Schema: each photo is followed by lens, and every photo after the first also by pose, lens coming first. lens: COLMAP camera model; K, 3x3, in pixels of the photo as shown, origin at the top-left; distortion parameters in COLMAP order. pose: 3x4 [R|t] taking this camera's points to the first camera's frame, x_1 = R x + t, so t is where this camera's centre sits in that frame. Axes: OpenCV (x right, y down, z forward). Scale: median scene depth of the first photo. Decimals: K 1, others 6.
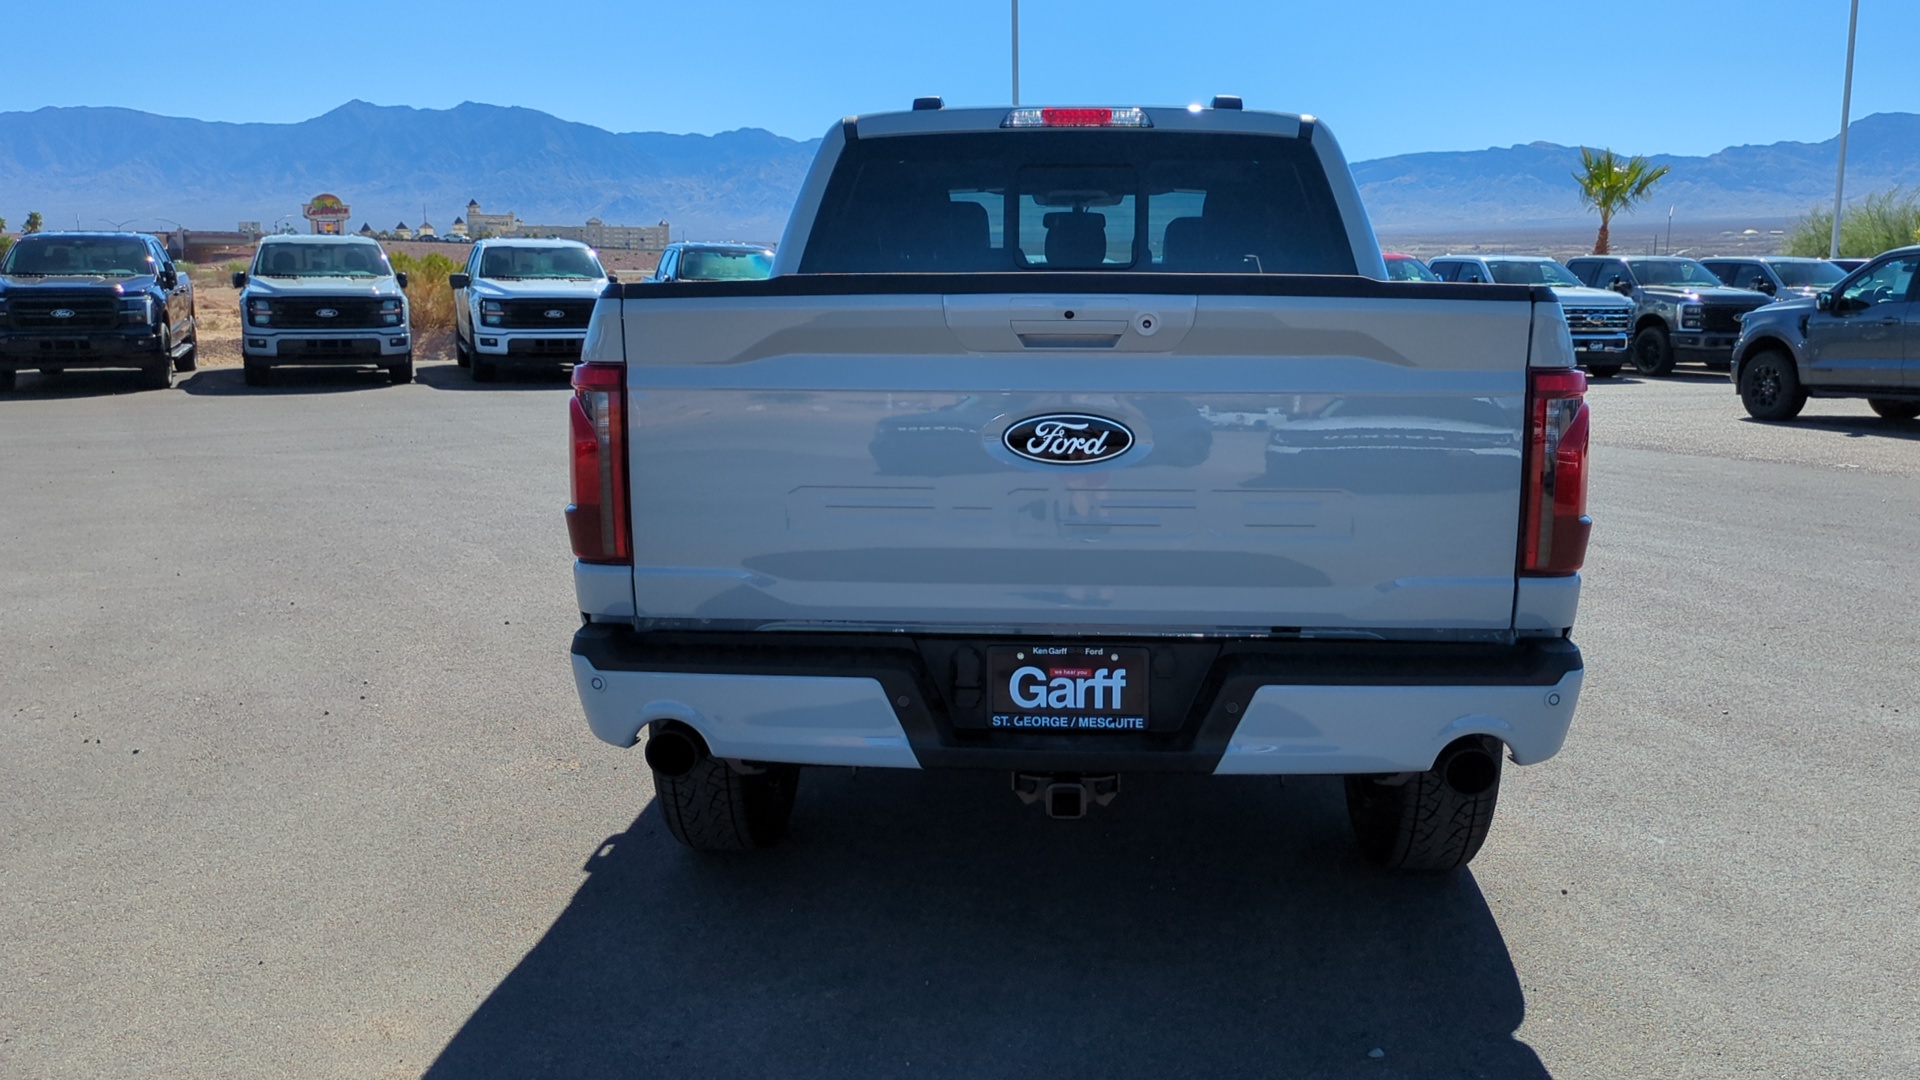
lens RADIAL K [[1638.8, 0, 980.1], [0, 1638.8, 541.7], [0, 0, 1]] dist [0.065094, -0.088366]
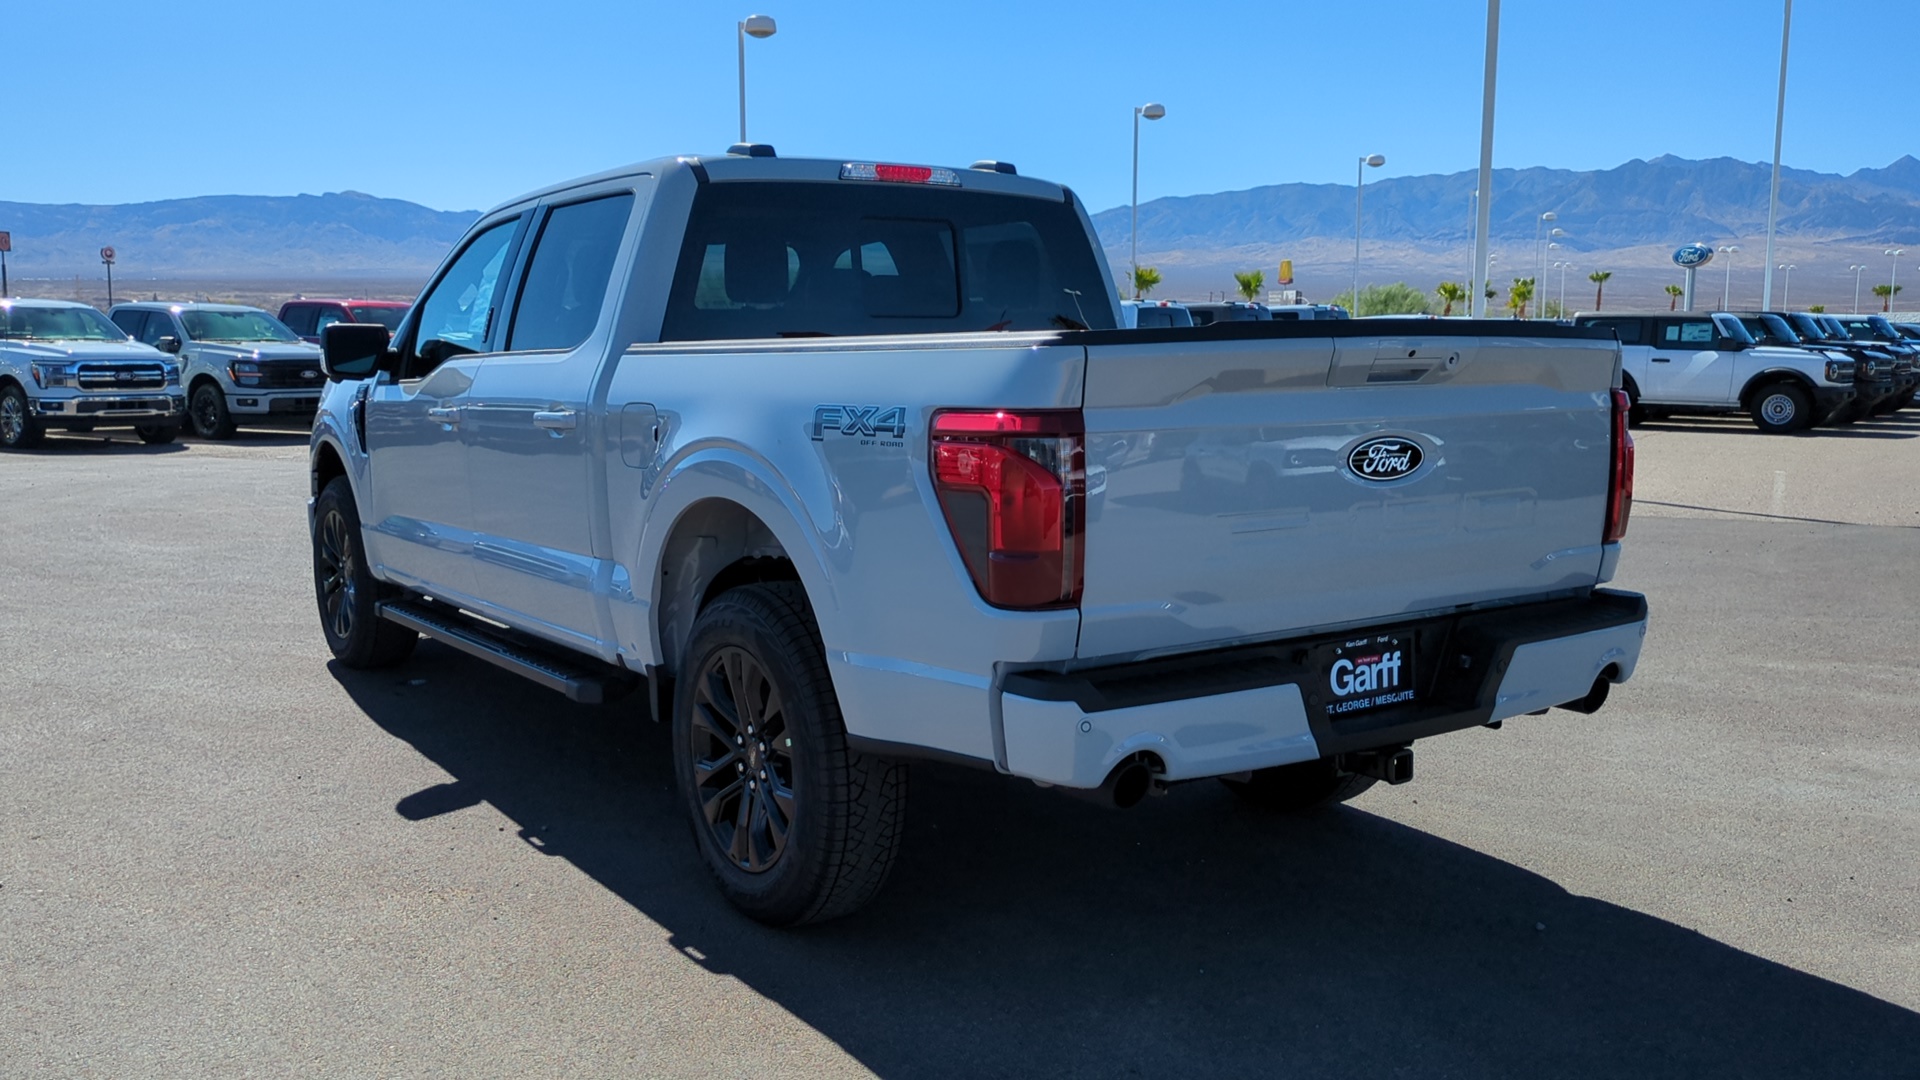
lens RADIAL K [[1638.8, 0, 980.1], [0, 1638.8, 541.7], [0, 0, 1]] dist [0.065094, -0.088366]
pose [[0.785424, -0.083167, 0.613345, -0.870647], [0.101713, 0.994803, 0.004642, -0.037071], [-0.610544, 0.058739, 0.789801, 0.239803]]
